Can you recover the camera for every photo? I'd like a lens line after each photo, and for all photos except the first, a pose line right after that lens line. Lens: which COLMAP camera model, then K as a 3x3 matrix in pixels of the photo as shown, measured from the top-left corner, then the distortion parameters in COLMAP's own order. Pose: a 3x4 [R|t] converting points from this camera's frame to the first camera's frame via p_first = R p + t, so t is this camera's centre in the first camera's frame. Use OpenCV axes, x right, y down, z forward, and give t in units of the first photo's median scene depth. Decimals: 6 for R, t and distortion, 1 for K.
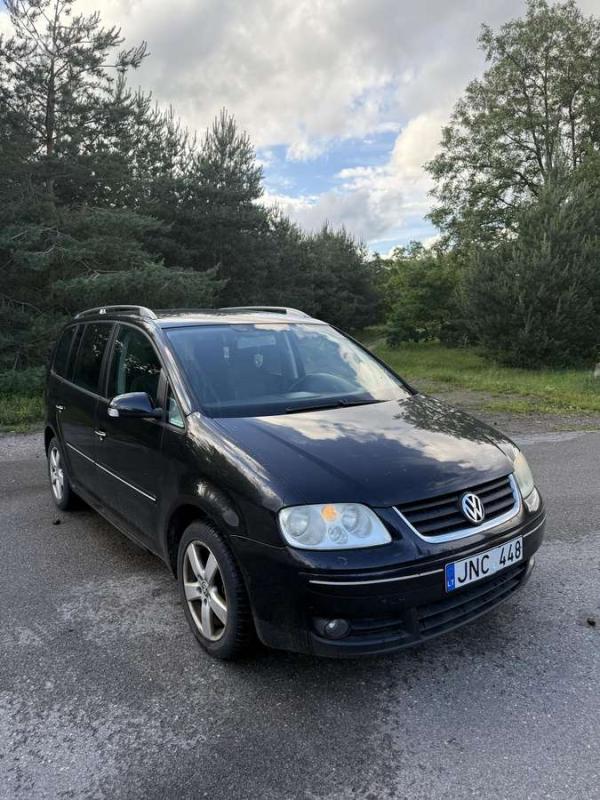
lens RADIAL K [[584.2, 0, 320.2], [0, 584.2, 398.5], [0, 0, 1]] dist [0.005095, -0.007651]
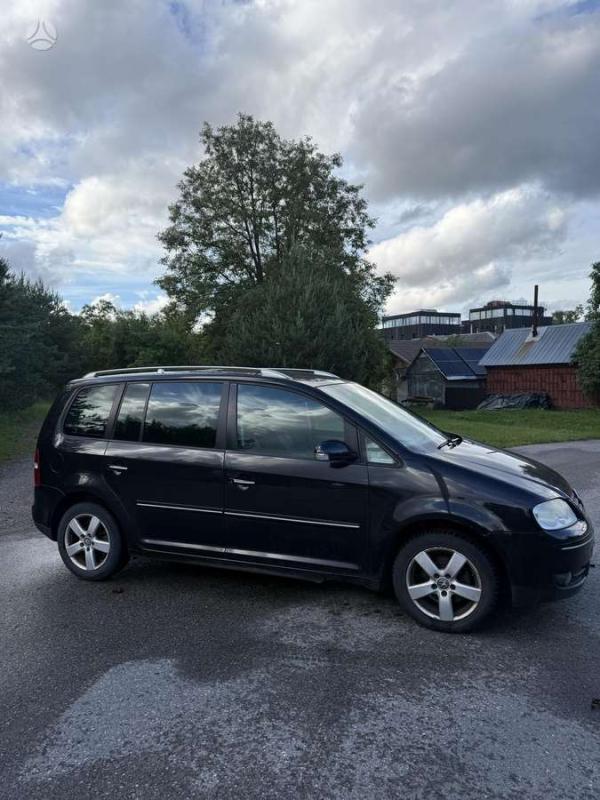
lens RADIAL K [[581.4, 0, 297.7], [0, 581.4, 401.5], [0, 0, 1]] dist [0.031339, -0.044251]
pose [[0.835045, -0.009528, 0.550099, -0.193857], [0.061179, 0.995257, -0.075630, -0.001340], [-0.546769, 0.096808, 0.831668, 0.005038]]
